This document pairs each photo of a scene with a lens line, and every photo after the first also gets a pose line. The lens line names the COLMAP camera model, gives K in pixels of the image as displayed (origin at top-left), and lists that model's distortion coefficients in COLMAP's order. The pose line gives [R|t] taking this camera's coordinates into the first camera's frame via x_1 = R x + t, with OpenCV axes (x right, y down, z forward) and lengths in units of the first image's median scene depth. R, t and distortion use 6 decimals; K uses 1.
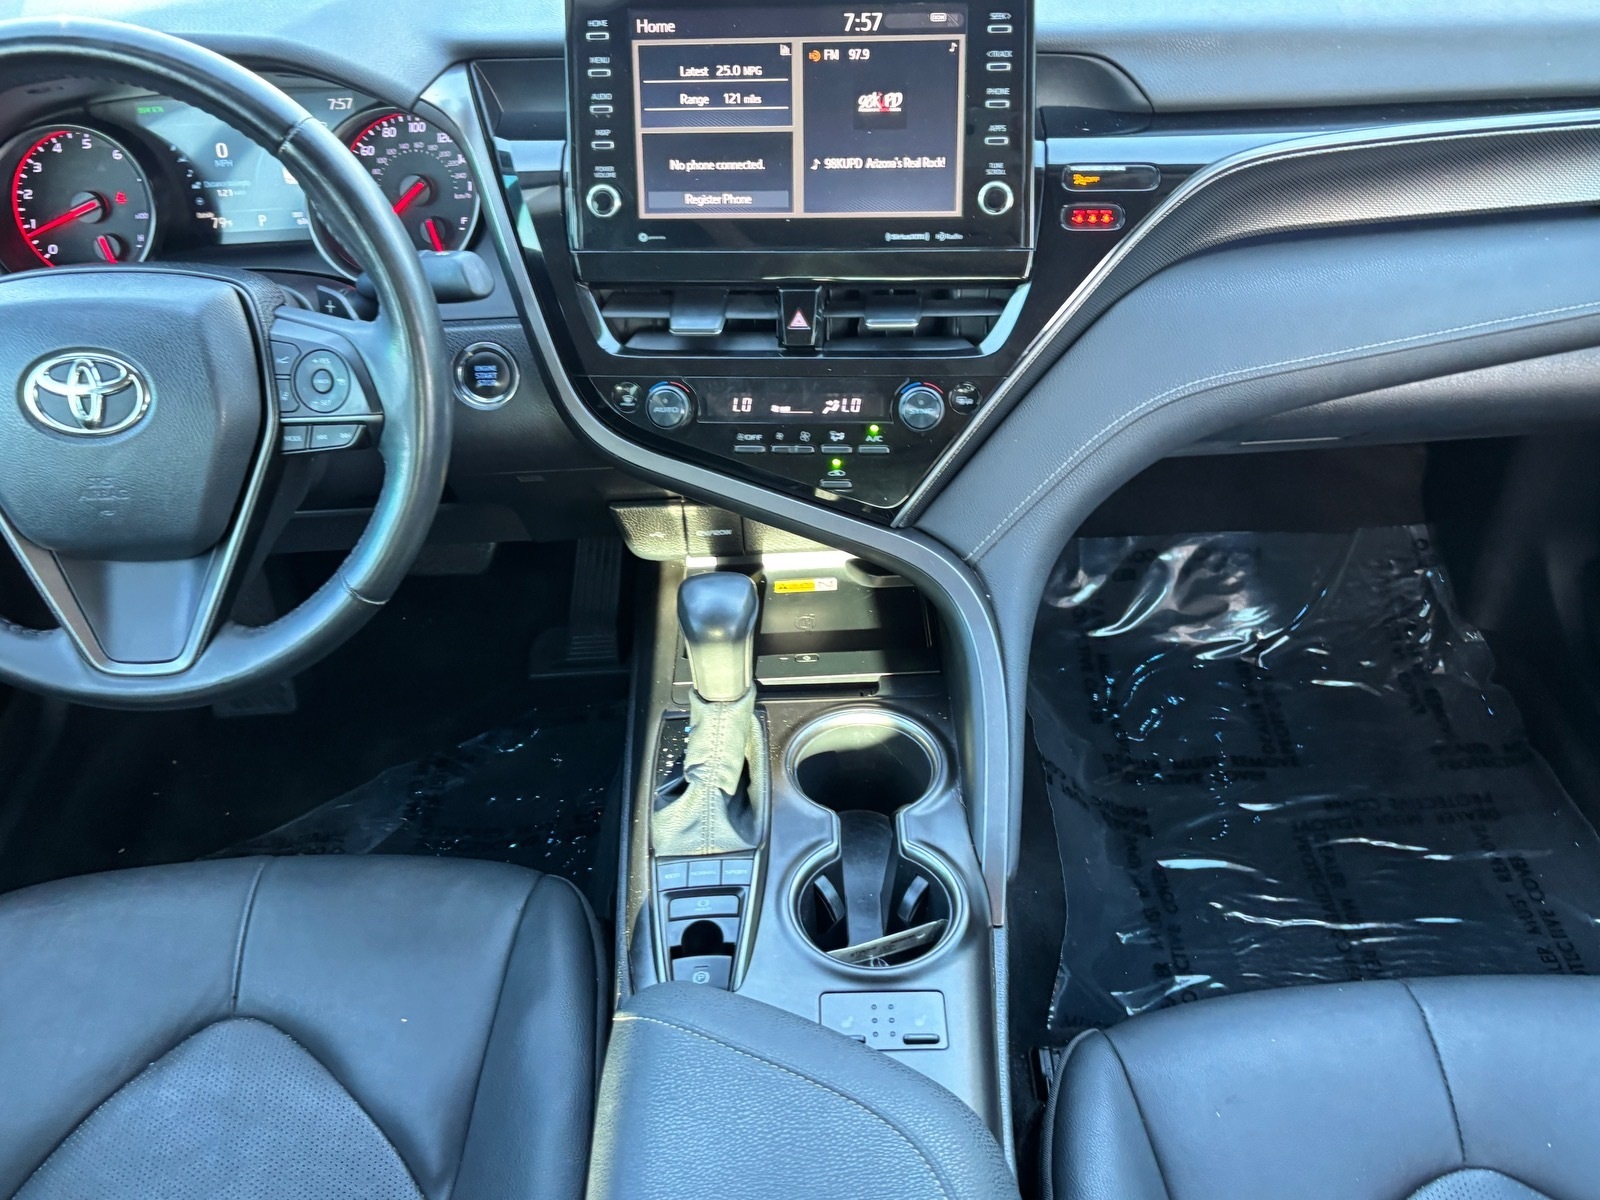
lens RADIAL K [[1483.7, 0, 799.6], [0, 1483.7, 616.4], [0, 0, 1]] dist [0.017064, 0.000000]
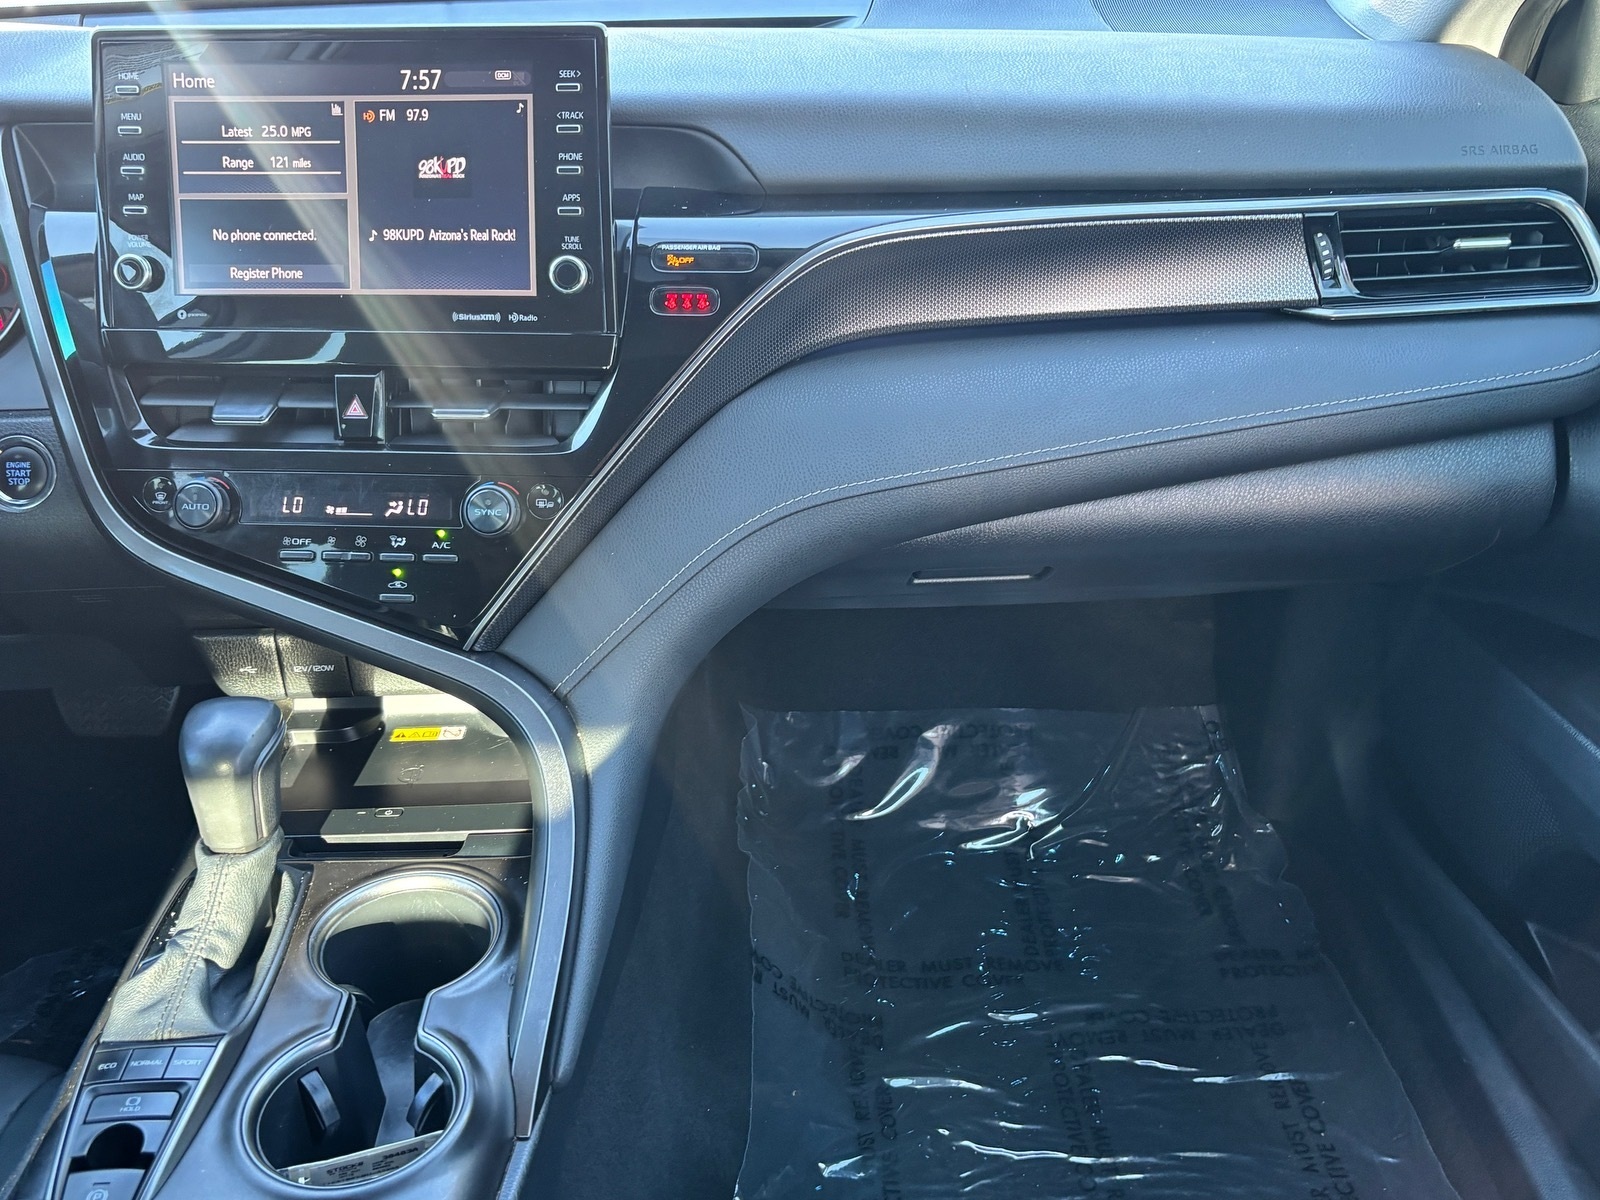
lens RADIAL K [[1483.7, 0, 771.1], [0, 1483.7, 609.2], [0, 0, 1]] dist [0.017064, 0.000000]
pose [[0.999794, 0.019440, 0.005783, 0.239921], [-0.018290, 0.987404, -0.157158, 0.048142], [-0.008766, 0.157020, 0.987557, 0.156450]]
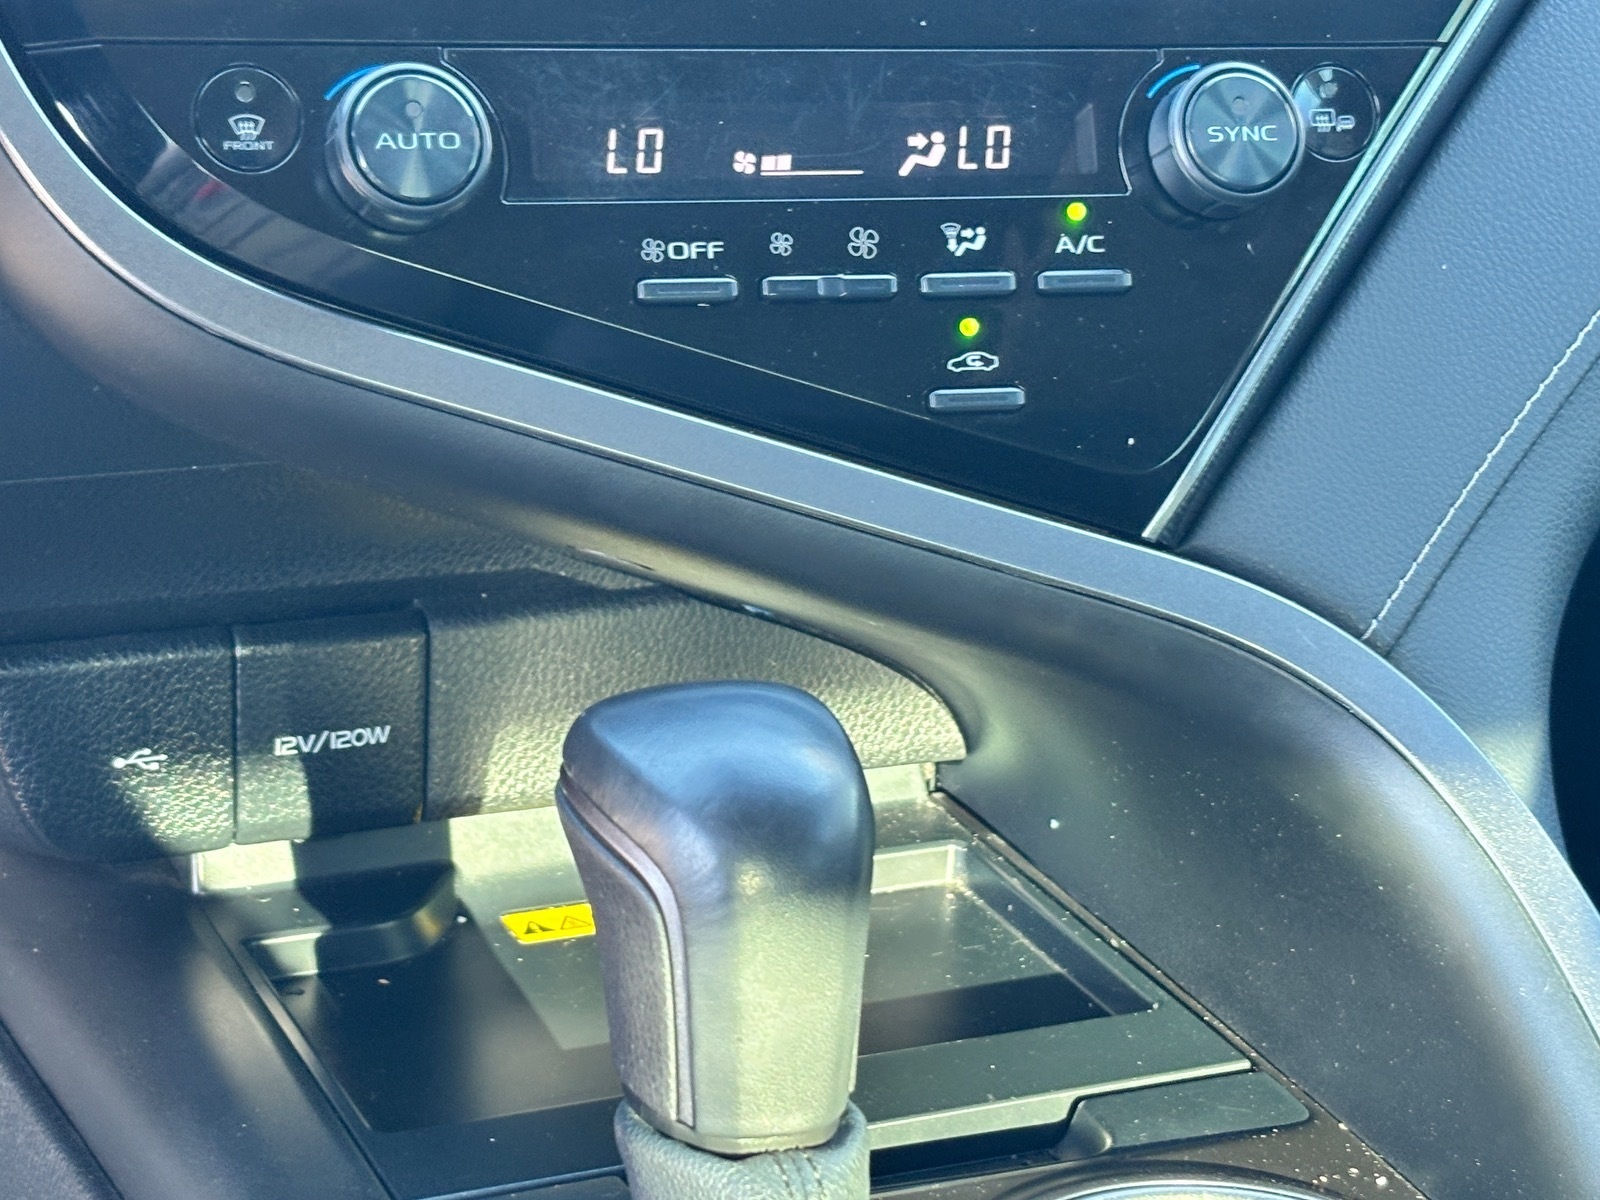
lens RADIAL K [[3309.8, 0, 761.1], [0, 3309.8, 588.7], [0, 0, 1]] dist [0.133431, 0.000000]
pose [[0.913830, -0.038422, 0.404276, -0.289399], [0.151587, 0.955832, -0.251807, 0.109837], [-0.376745, 0.291392, 0.879292, 0.449443]]
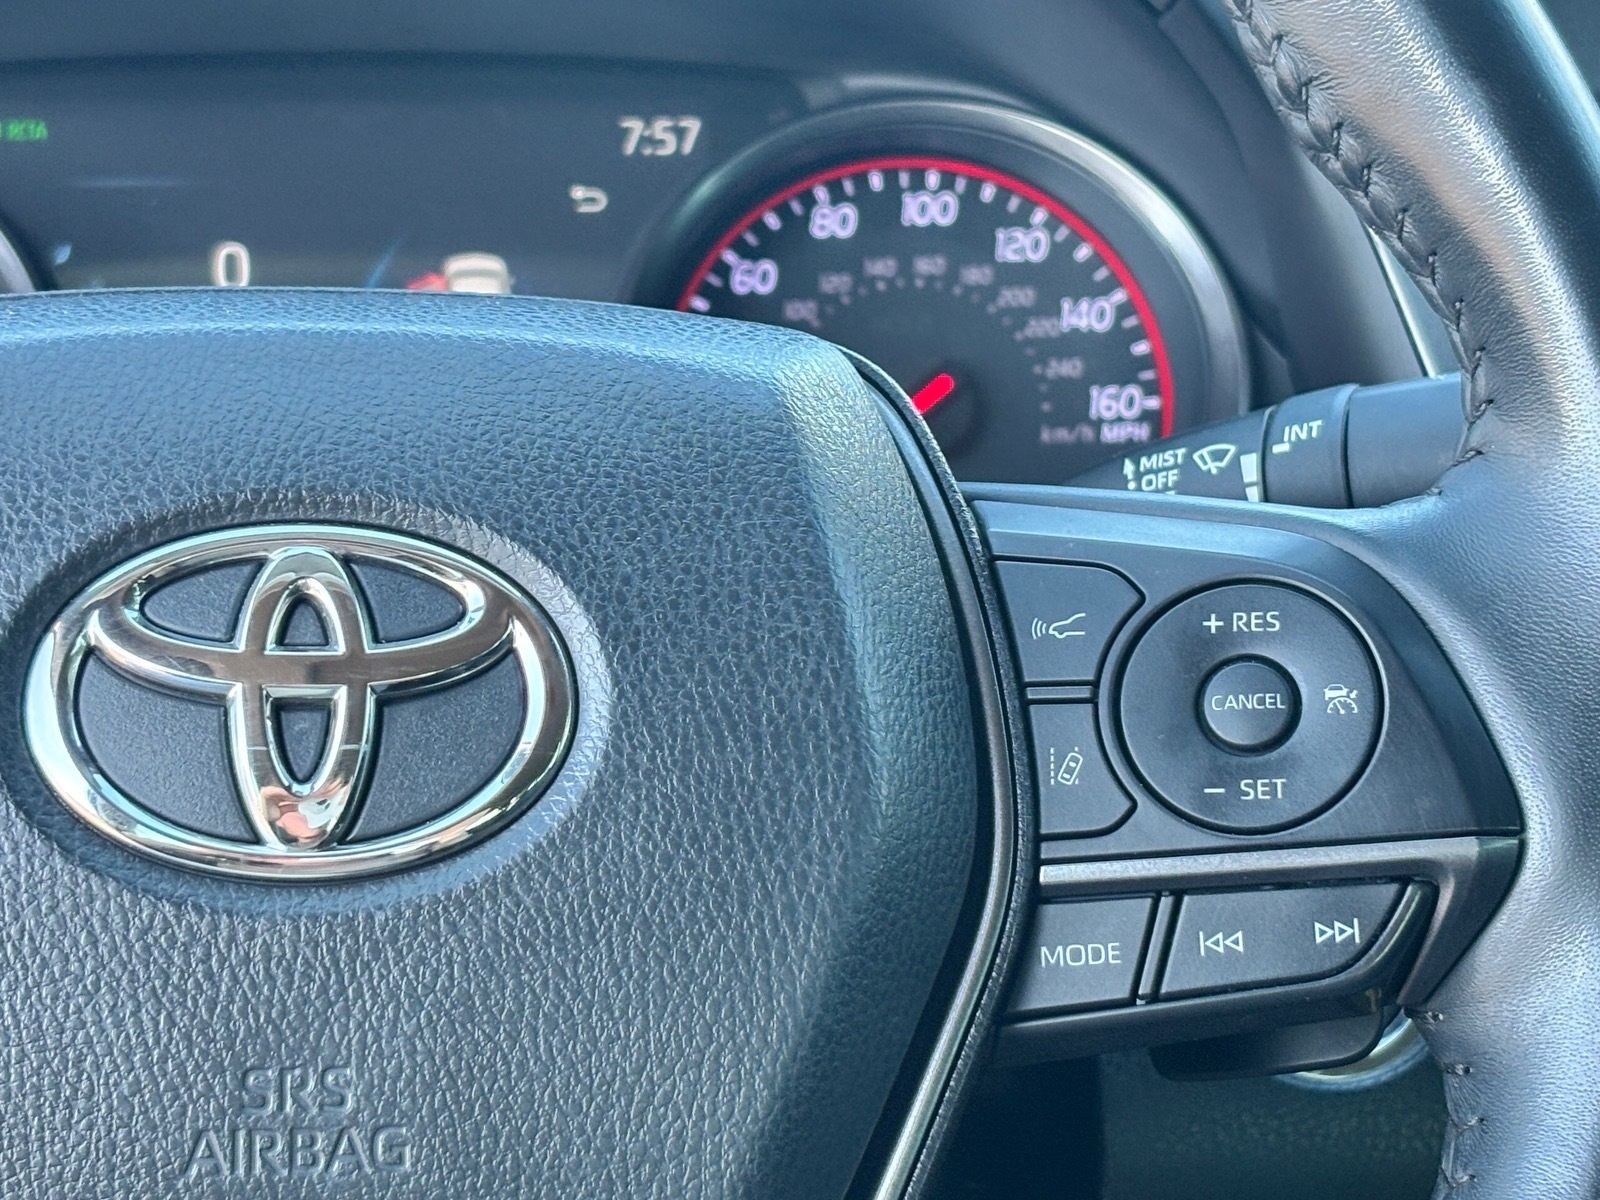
lens RADIAL K [[3782.5, 0, 901.4], [0, 3782.5, 626.8], [0, 0, 1]] dist [0.113938, 0.000000]
pose [[0.991389, 0.024958, 0.128550, -0.396626], [0.033464, 0.900791, -0.432963, 0.079370], [-0.126602, 0.433536, 0.892199, 0.405600]]
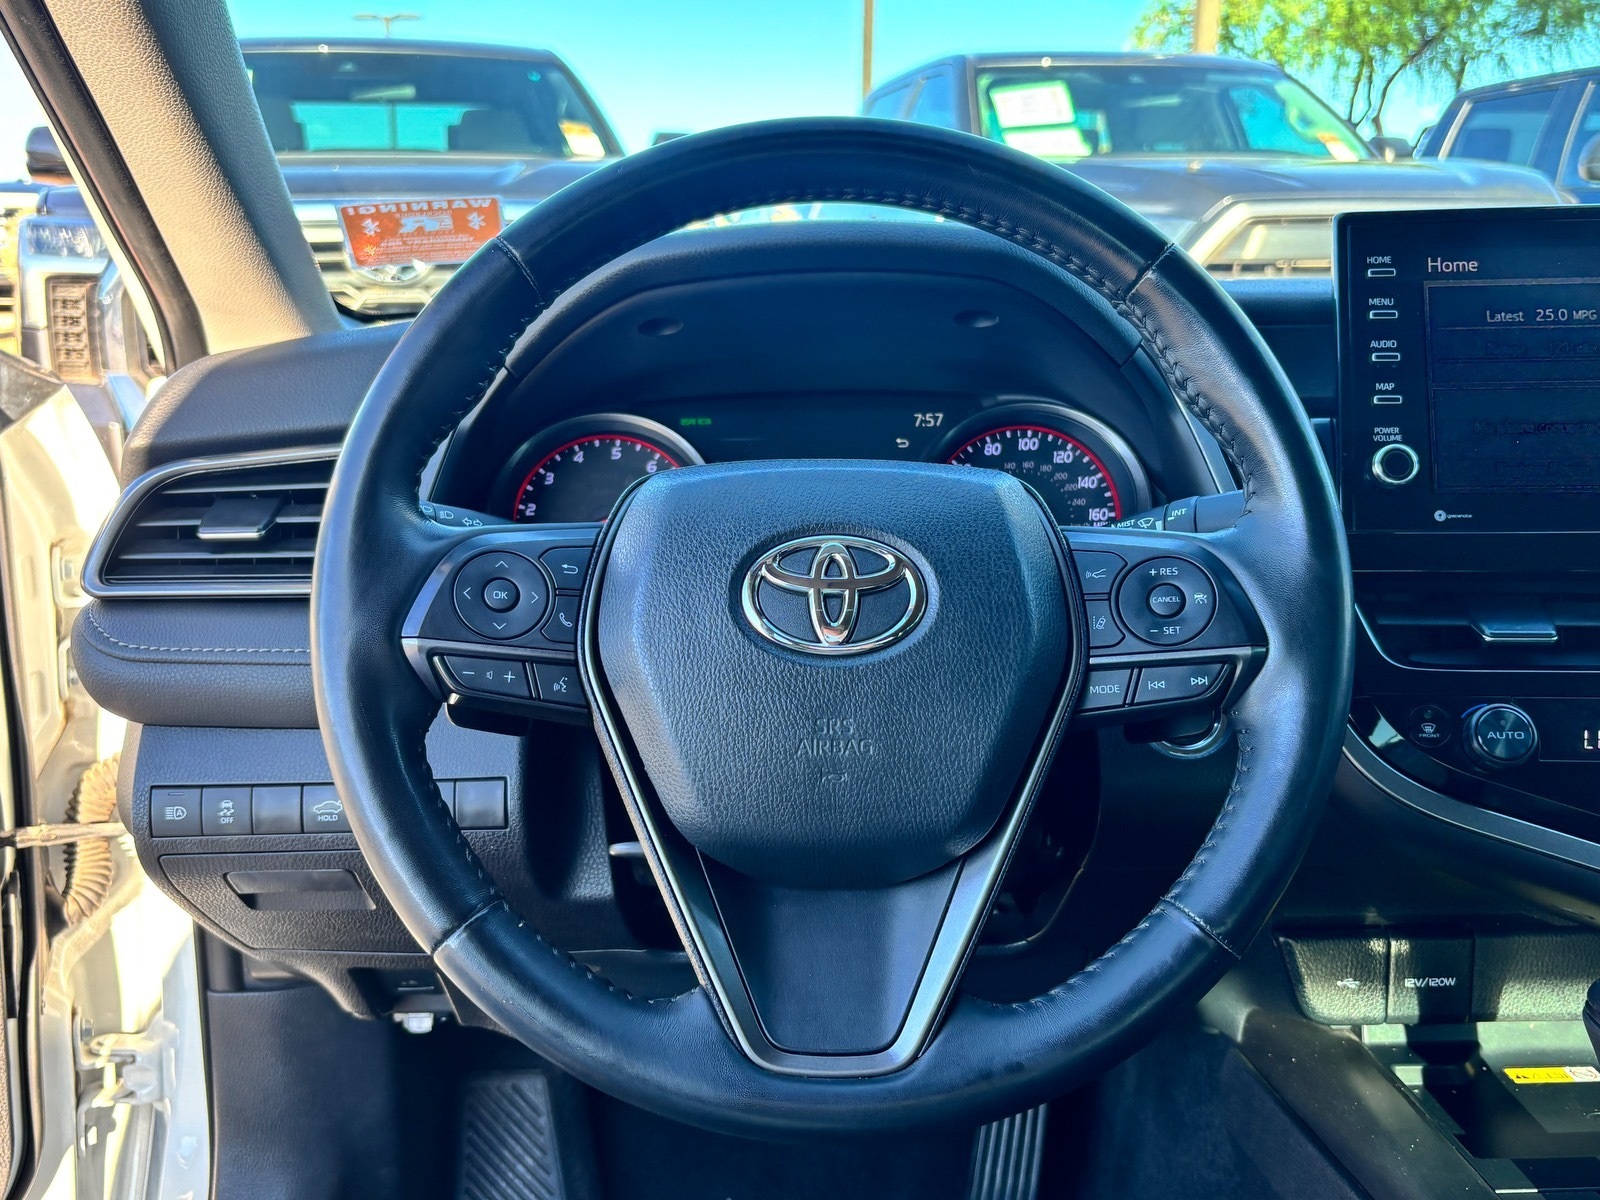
lens RADIAL K [[1483.7, 0, 781.2], [0, 1483.7, 613.6], [0, 0, 1]] dist [0.017064, 0.000000]
pose [[0.999549, 0.029953, -0.002036, -0.428770], [-0.027635, 0.891462, -0.452252, 0.132355], [-0.011732, 0.452105, 0.891888, 0.363667]]
